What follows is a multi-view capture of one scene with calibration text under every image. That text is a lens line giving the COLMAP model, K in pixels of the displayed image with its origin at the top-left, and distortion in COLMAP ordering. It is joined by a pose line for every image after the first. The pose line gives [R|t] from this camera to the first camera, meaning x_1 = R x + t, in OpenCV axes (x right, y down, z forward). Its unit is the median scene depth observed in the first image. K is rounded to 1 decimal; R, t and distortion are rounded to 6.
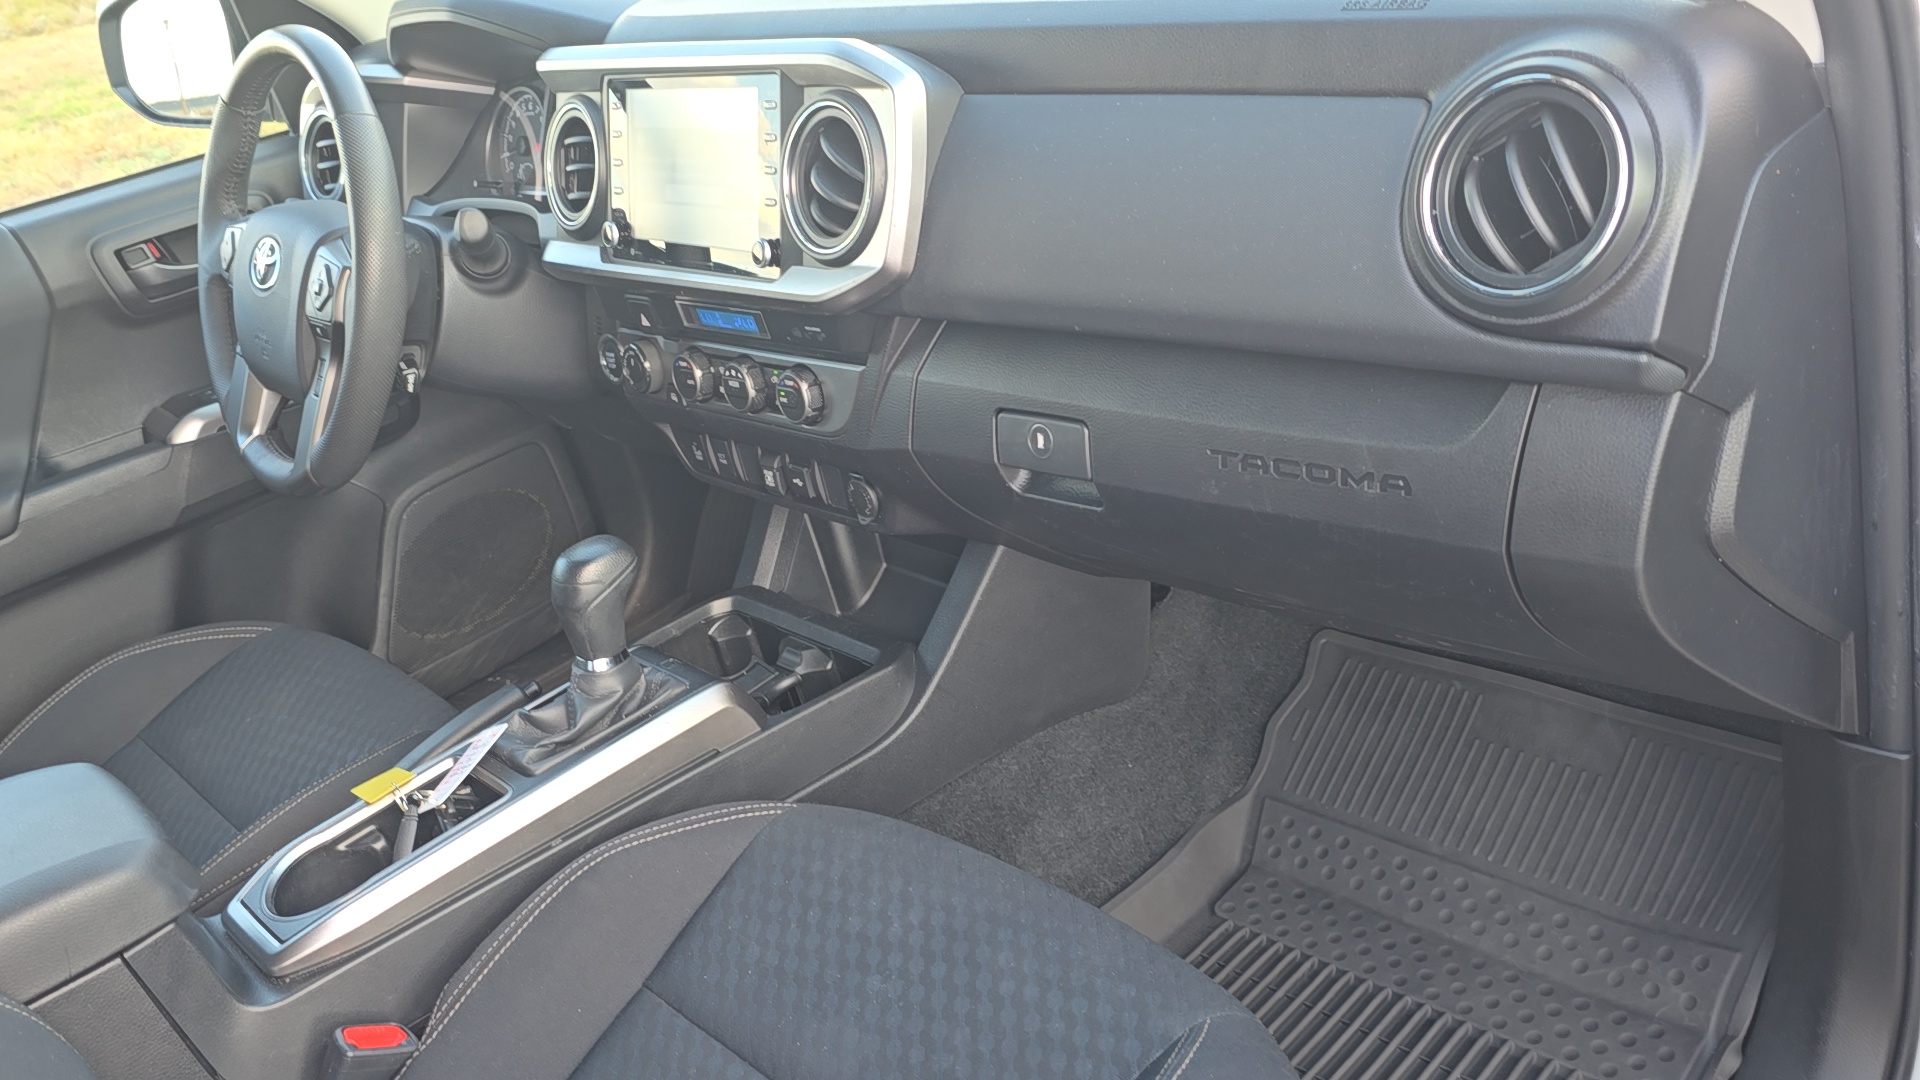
lens RADIAL K [[1623.9, 0, 956.4], [0, 1623.9, 541.9], [0, 0, 1]] dist [-0.016282, 0.017989]
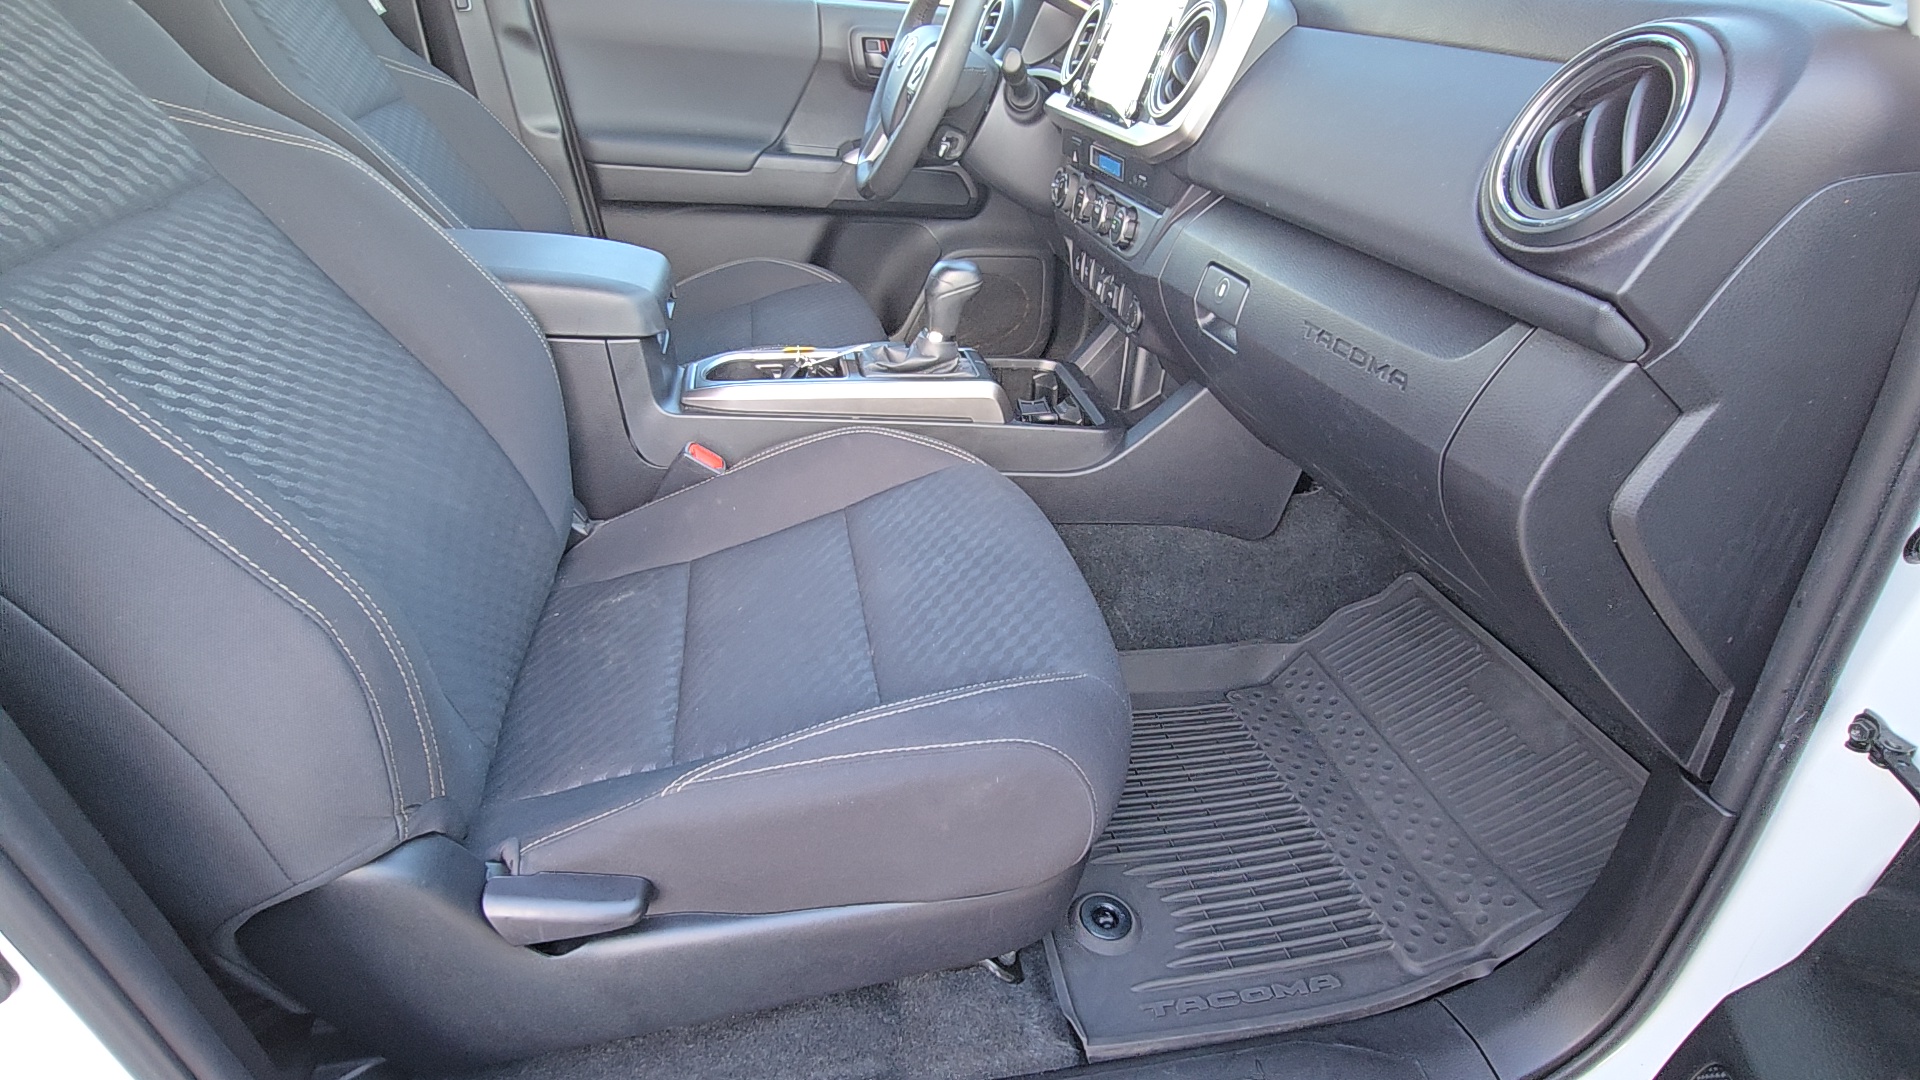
lens RADIAL K [[977.6, 0, 963.6], [0, 977.6, 542.2], [0, 0, 1]] dist [0.000556, 0.001169]
pose [[0.810467, 0.485616, -0.327598, 0.219150], [-0.448294, 0.874161, 0.186750, 0.060296], [0.377062, -0.004494, 0.926177, 0.123515]]
